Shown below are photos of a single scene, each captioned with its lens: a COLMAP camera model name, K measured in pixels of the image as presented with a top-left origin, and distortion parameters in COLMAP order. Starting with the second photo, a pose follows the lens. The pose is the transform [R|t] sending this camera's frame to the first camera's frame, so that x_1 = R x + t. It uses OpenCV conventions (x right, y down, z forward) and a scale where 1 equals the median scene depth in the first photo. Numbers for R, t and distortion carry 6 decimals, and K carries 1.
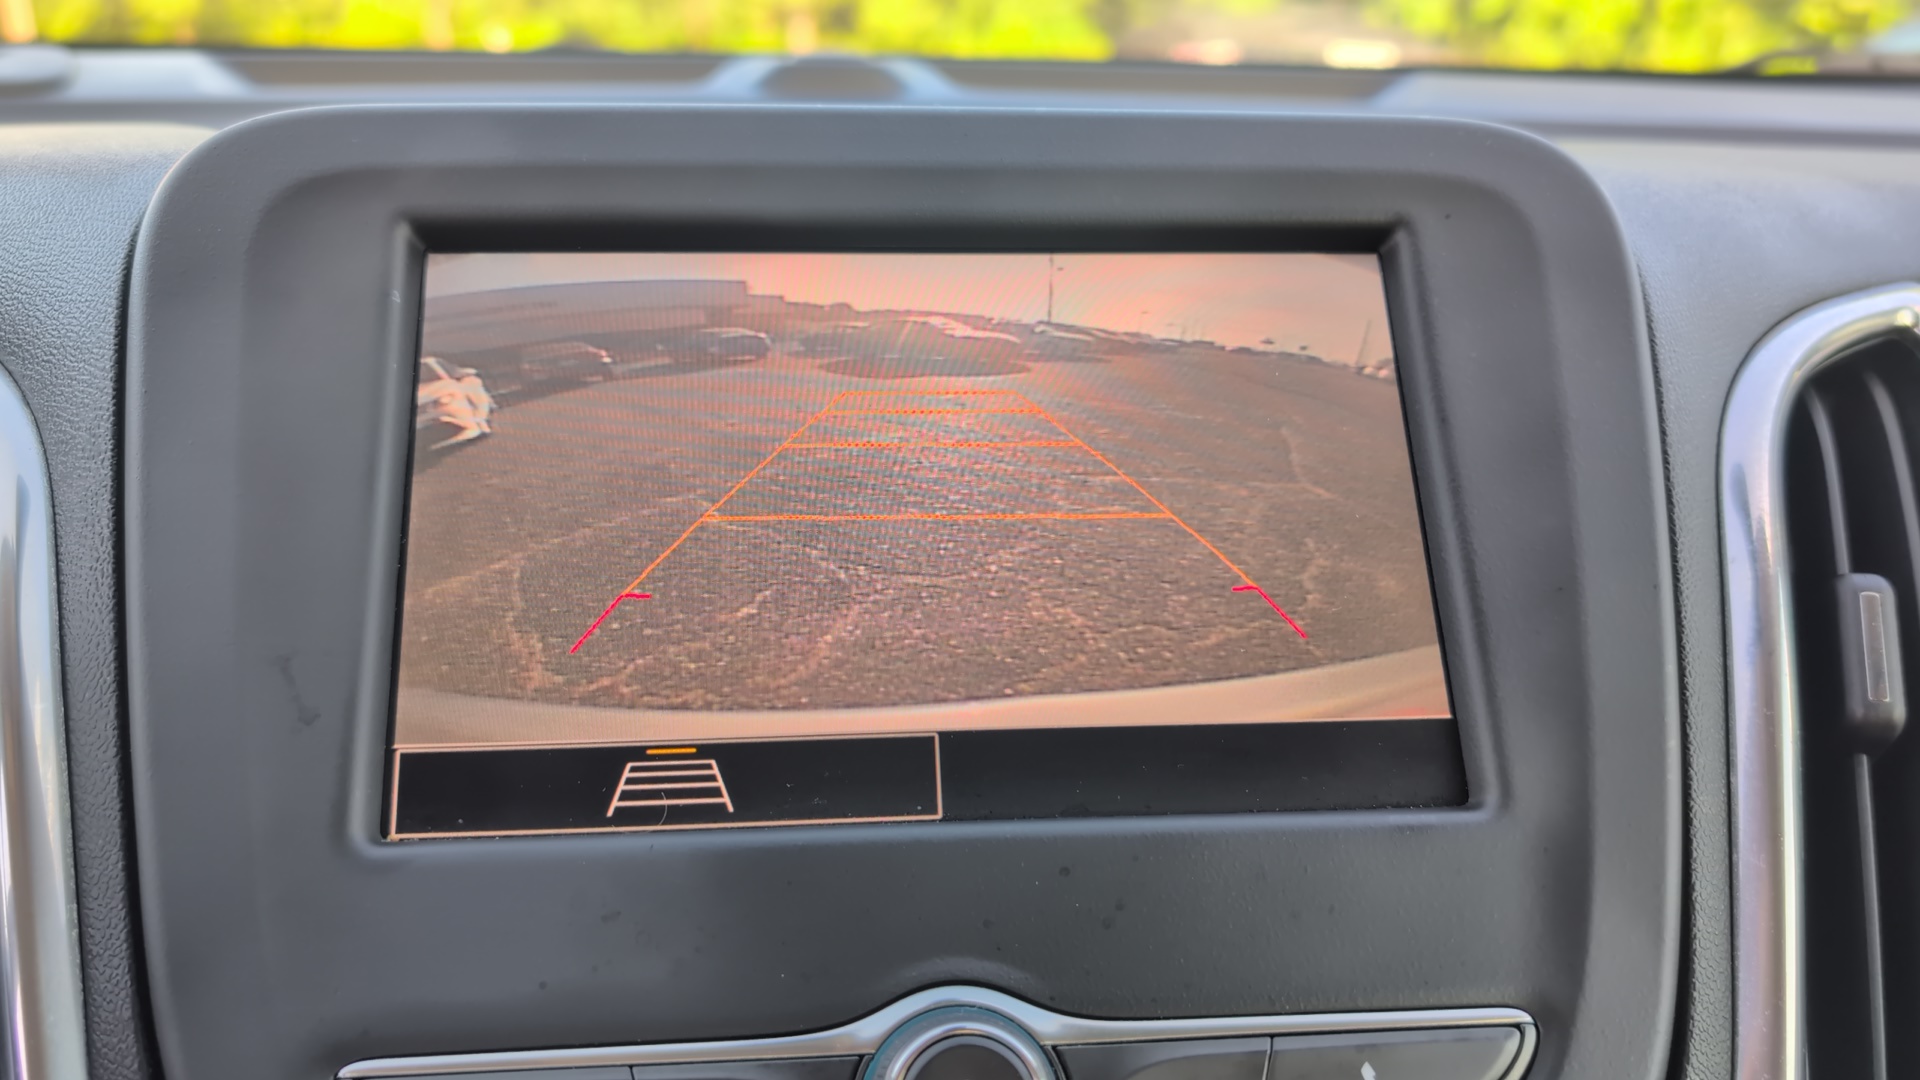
lens RADIAL K [[1591.5, 0, 977.9], [0, 1591.5, 539.2], [0, 0, 1]] dist [0.025410, -0.039689]
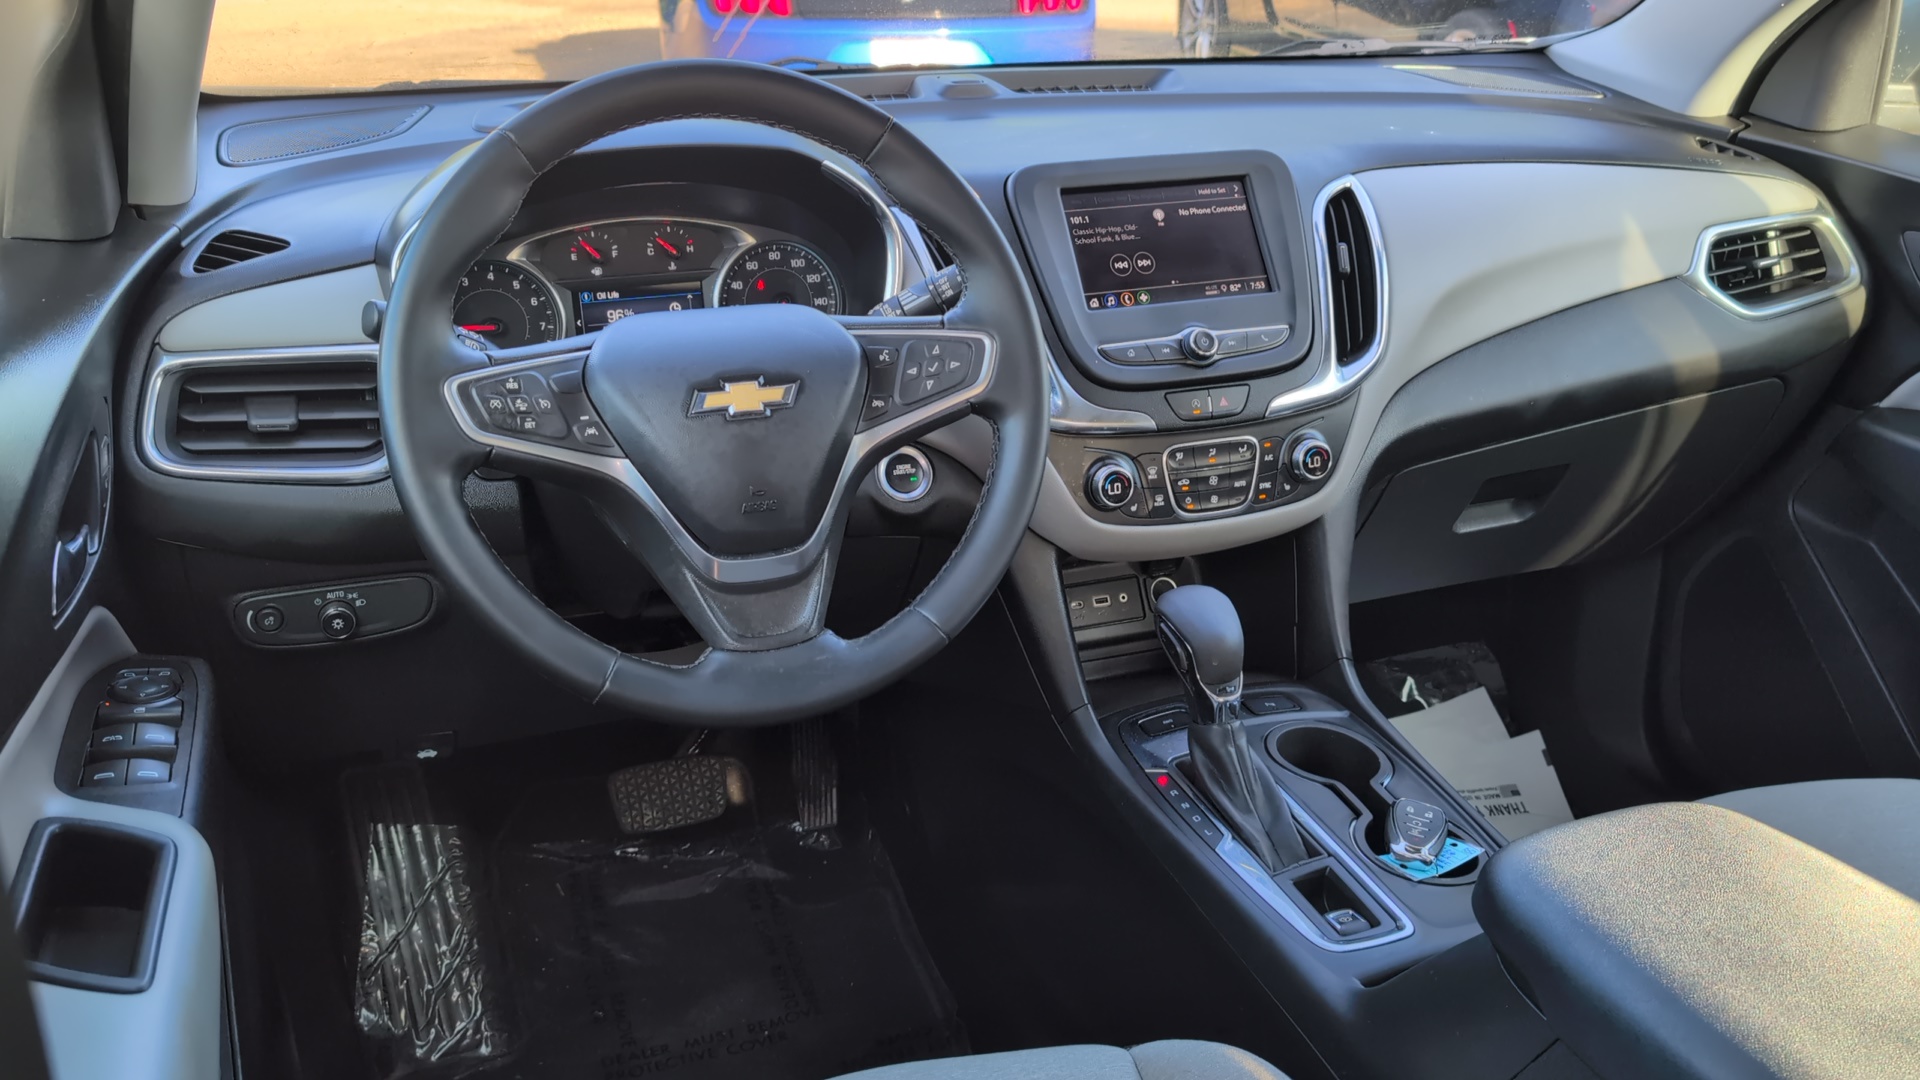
lens RADIAL K [[1591.5, 0, 977.9], [0, 1591.5, 539.2], [0, 0, 1]] dist [0.025410, -0.039689]
pose [[0.966323, -0.111570, 0.231889, -1.905401], [0.082228, 0.987755, 0.132586, 0.195337], [-0.243842, -0.109053, 0.963664, -3.839479]]
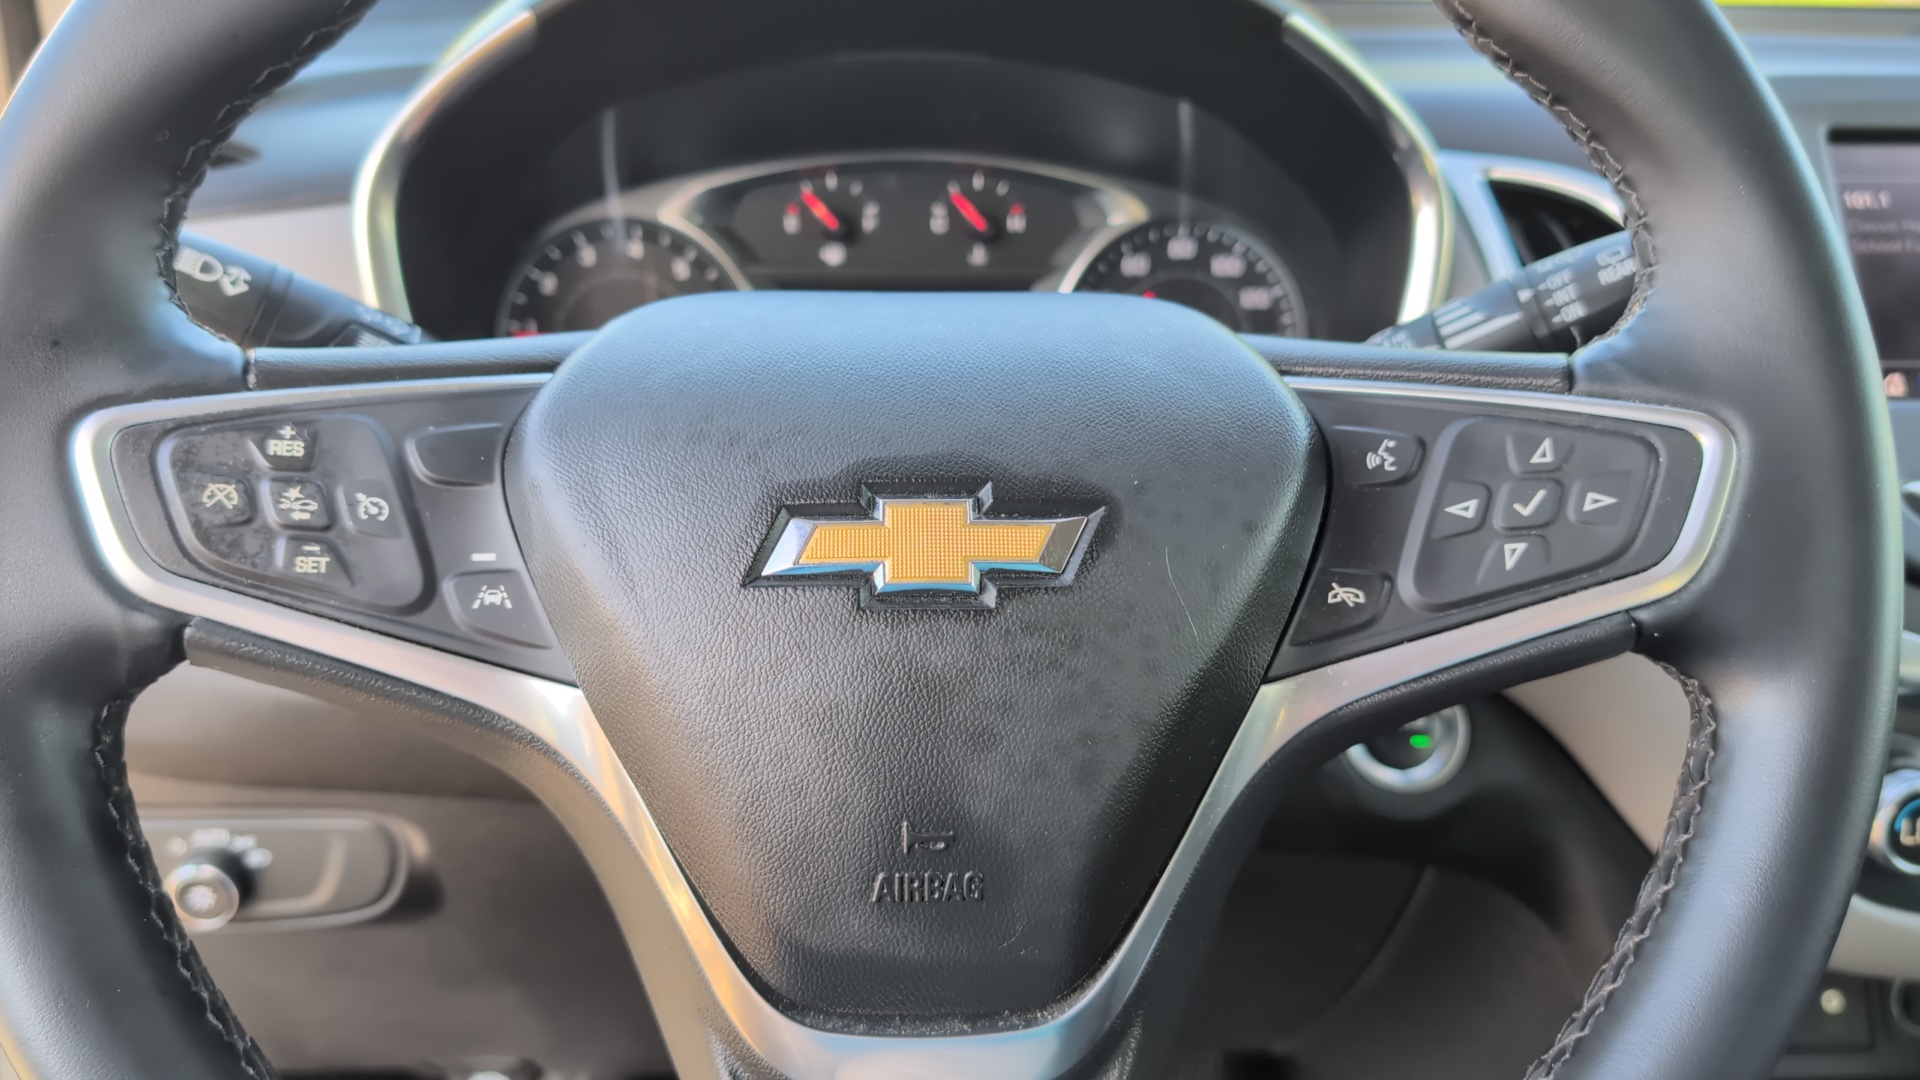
lens RADIAL K [[1694.0, 0, 956.5], [0, 1694.0, 548.4], [0, 0, 1]] dist [0.076724, -0.302421]
pose [[0.998183, 0.004069, -0.060124, -1.442356], [-0.000482, 0.998226, 0.059543, 0.241814], [0.060260, -0.059406, 0.996413, -1.427051]]
